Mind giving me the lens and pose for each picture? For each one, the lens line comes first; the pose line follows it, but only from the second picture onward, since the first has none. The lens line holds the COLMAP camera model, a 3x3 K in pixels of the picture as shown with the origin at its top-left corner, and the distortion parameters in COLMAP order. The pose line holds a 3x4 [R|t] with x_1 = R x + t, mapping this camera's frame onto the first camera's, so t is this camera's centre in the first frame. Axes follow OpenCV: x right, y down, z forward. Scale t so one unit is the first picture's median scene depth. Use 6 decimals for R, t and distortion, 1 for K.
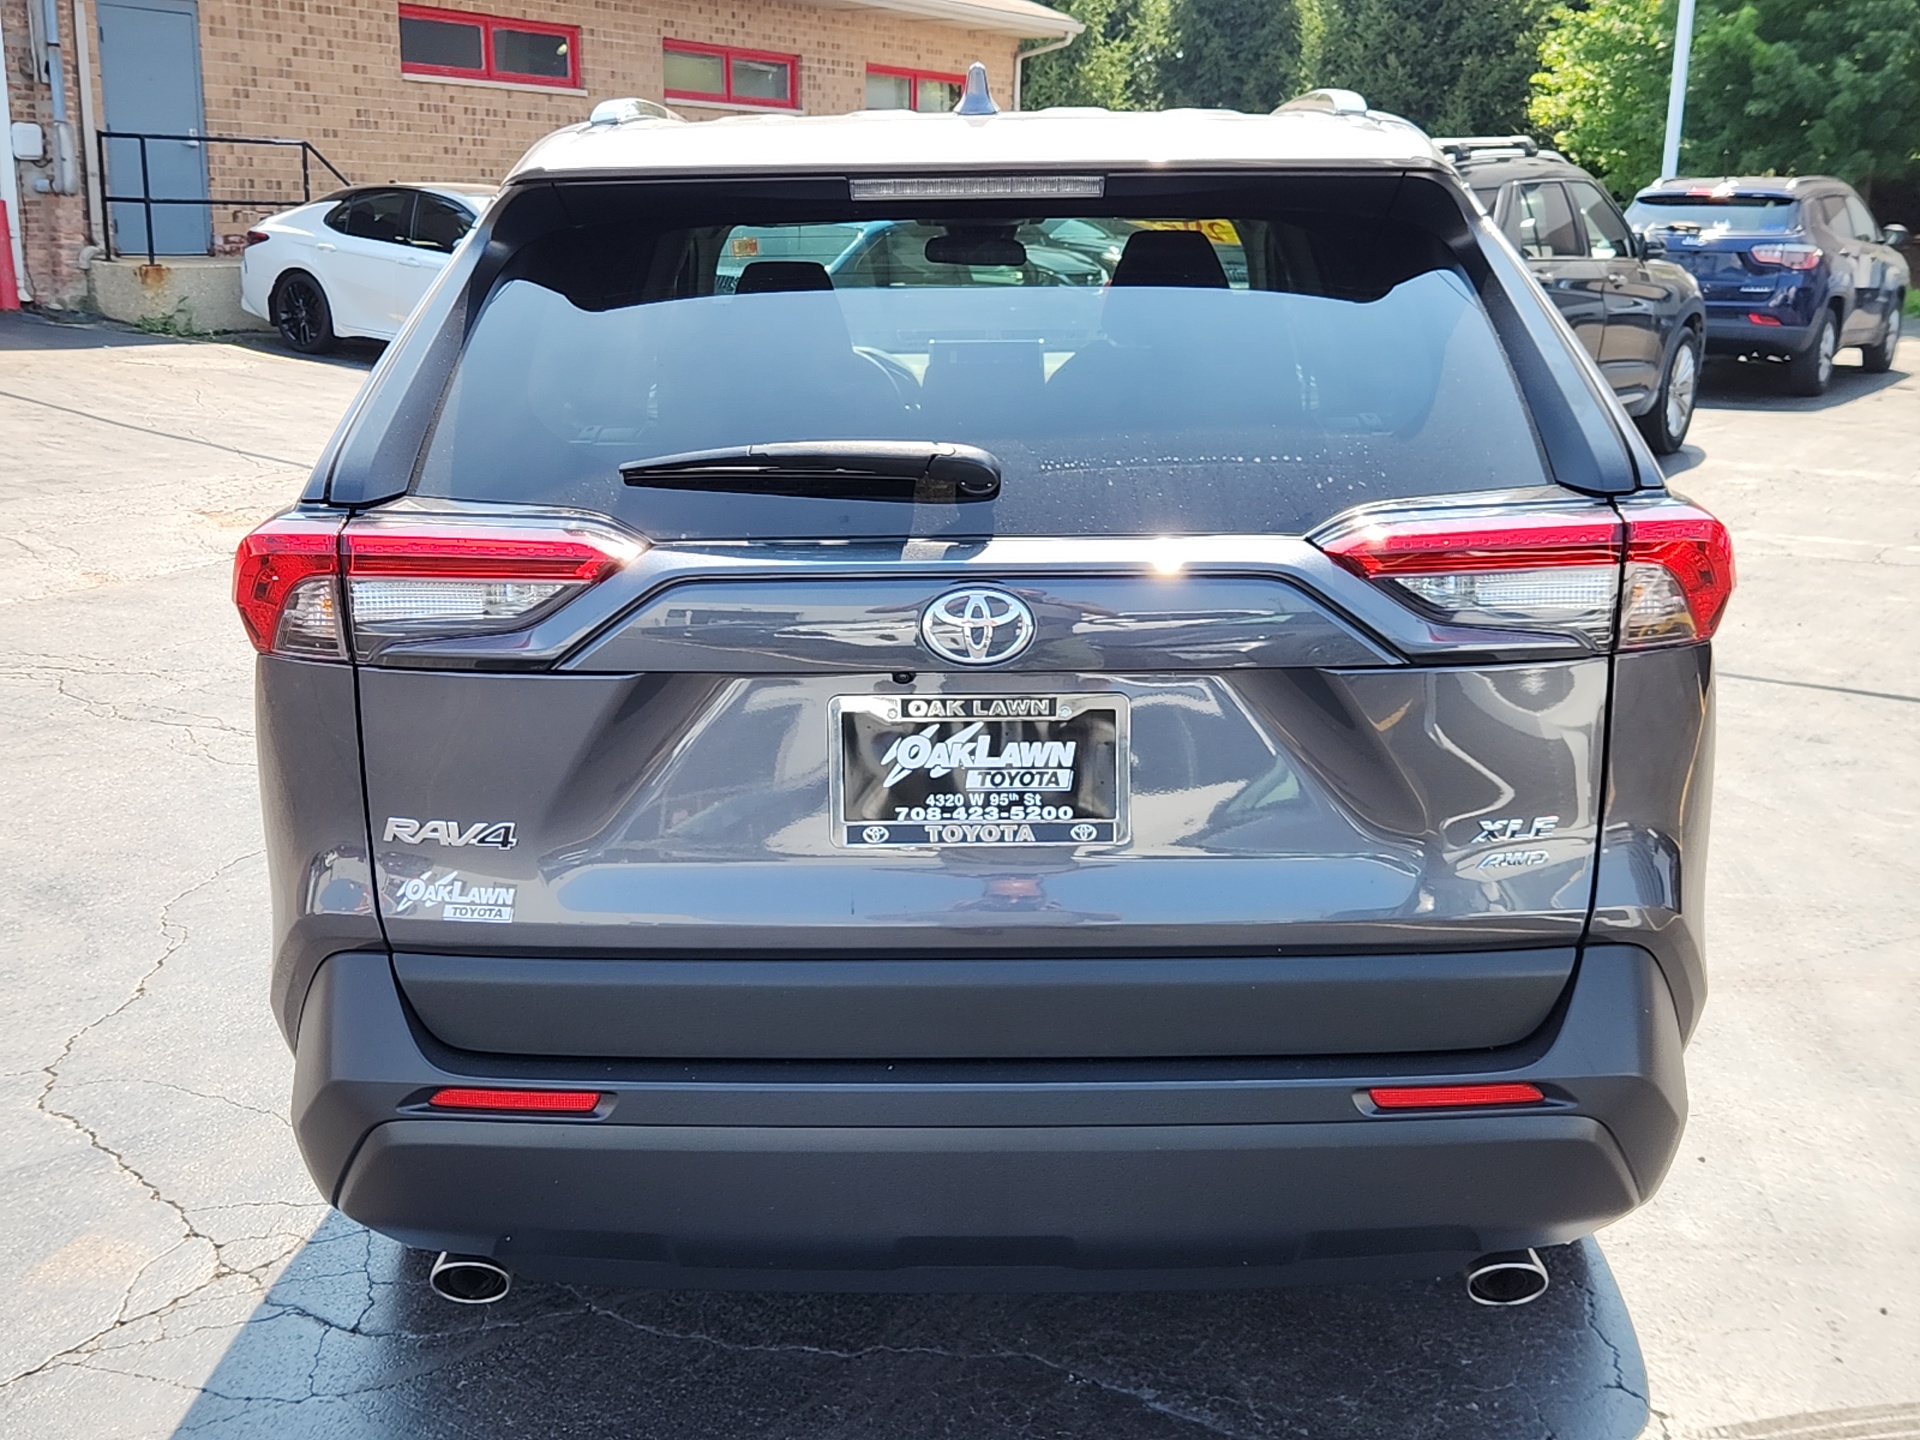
lens RADIAL K [[1942.8, 0, 947.4], [0, 1942.8, 717.1], [0, 0, 1]] dist [0.109400, -0.170962]
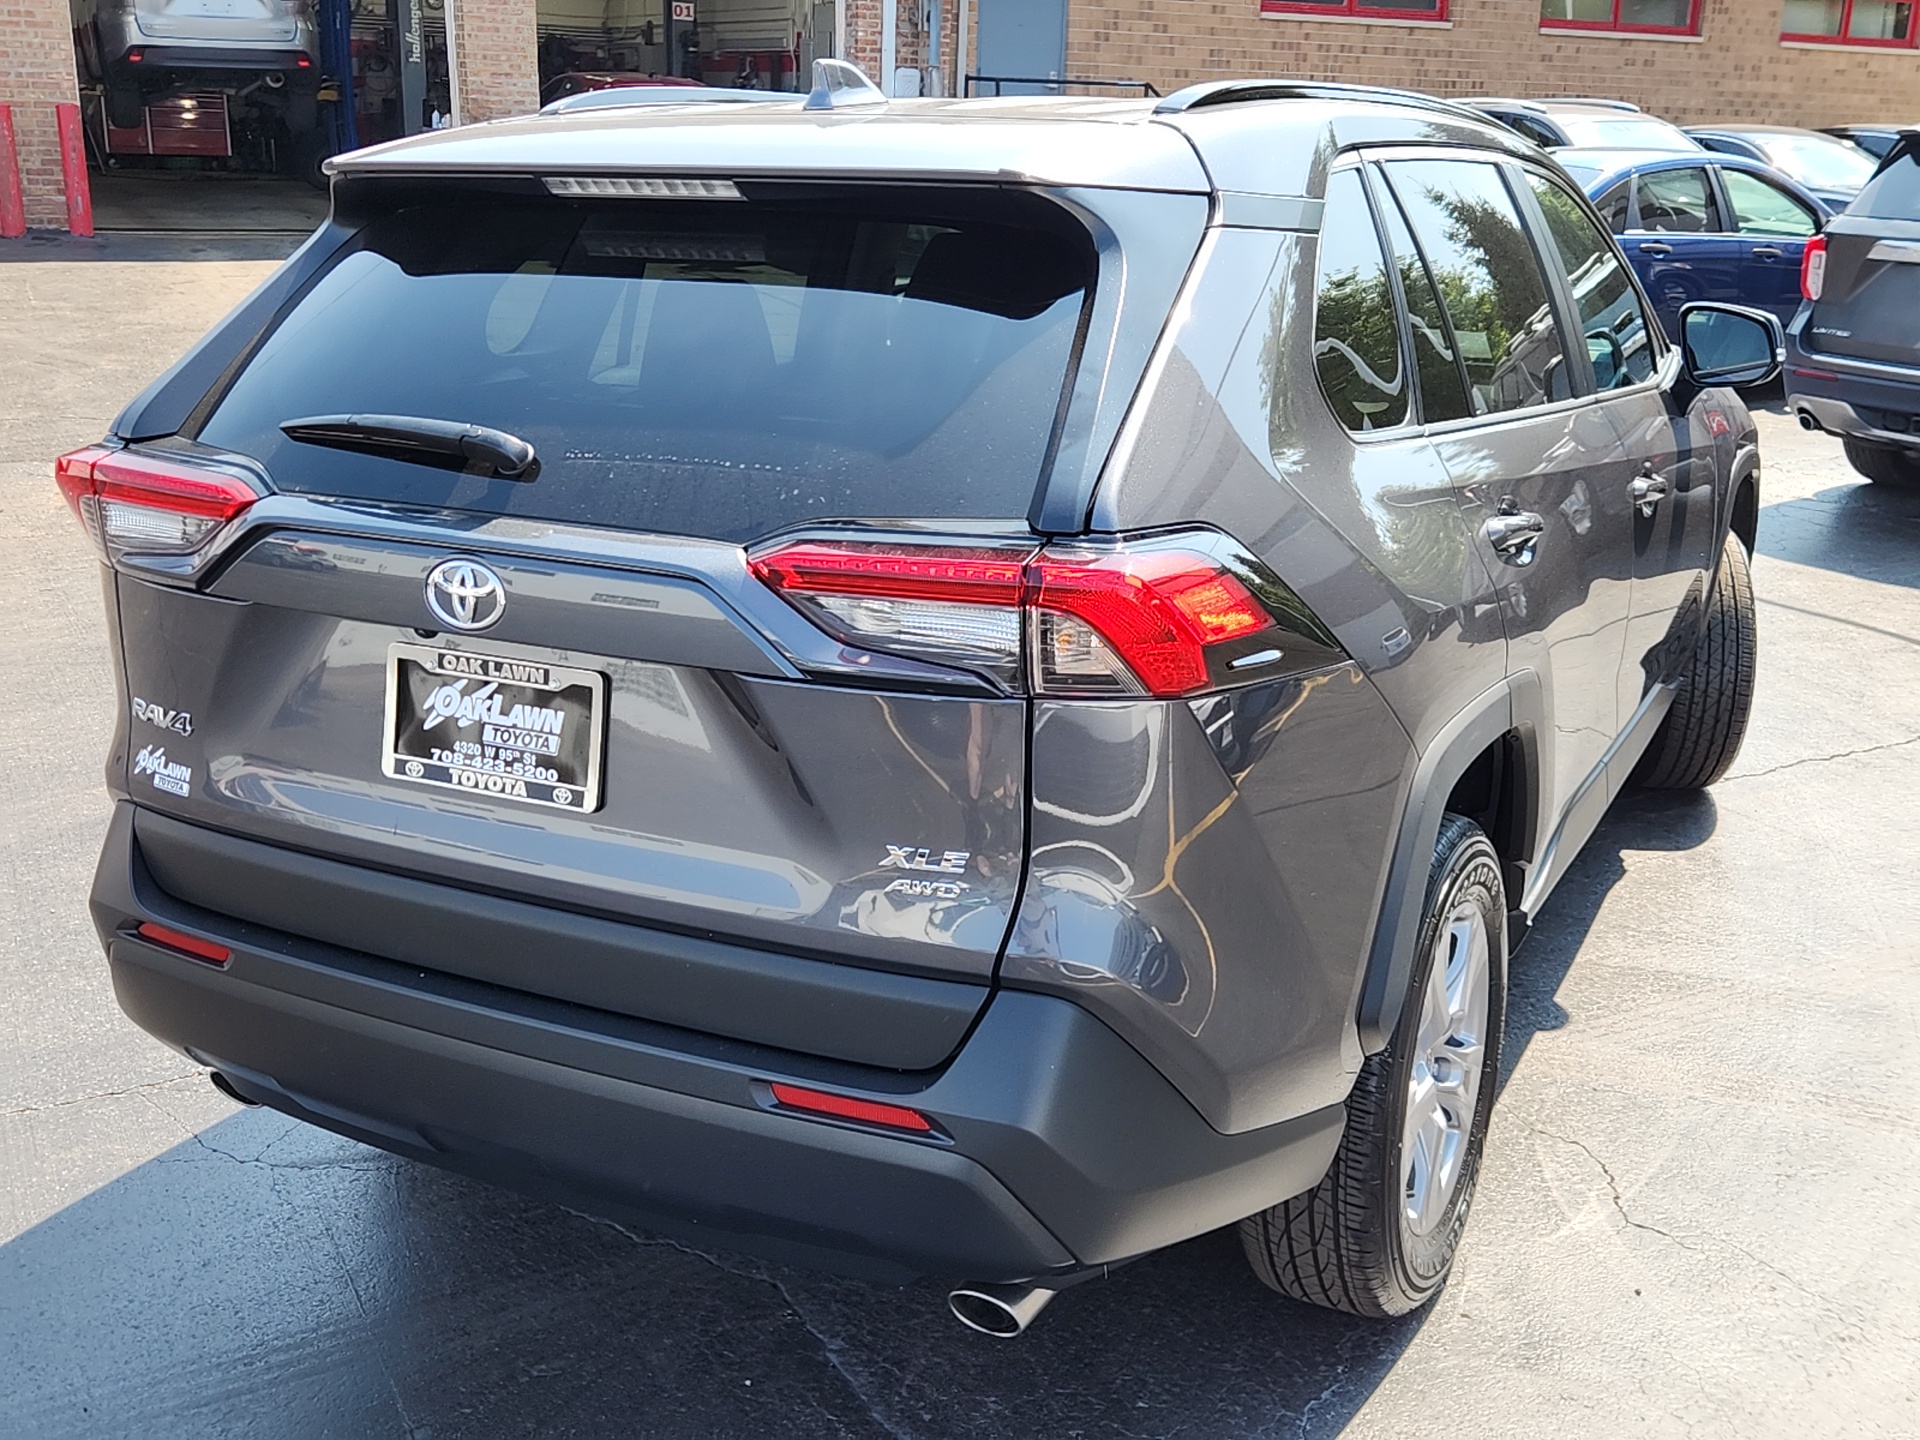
lens RADIAL K [[1910.2, 0, 958.6], [0, 1910.2, 726.9], [0, 0, 1]] dist [0.157043, -0.301483]
pose [[0.892488, 0.141294, -0.428369, 0.706351], [-0.123351, 0.989925, 0.069523, -0.078870], [0.433877, -0.009209, 0.900925, 0.129065]]
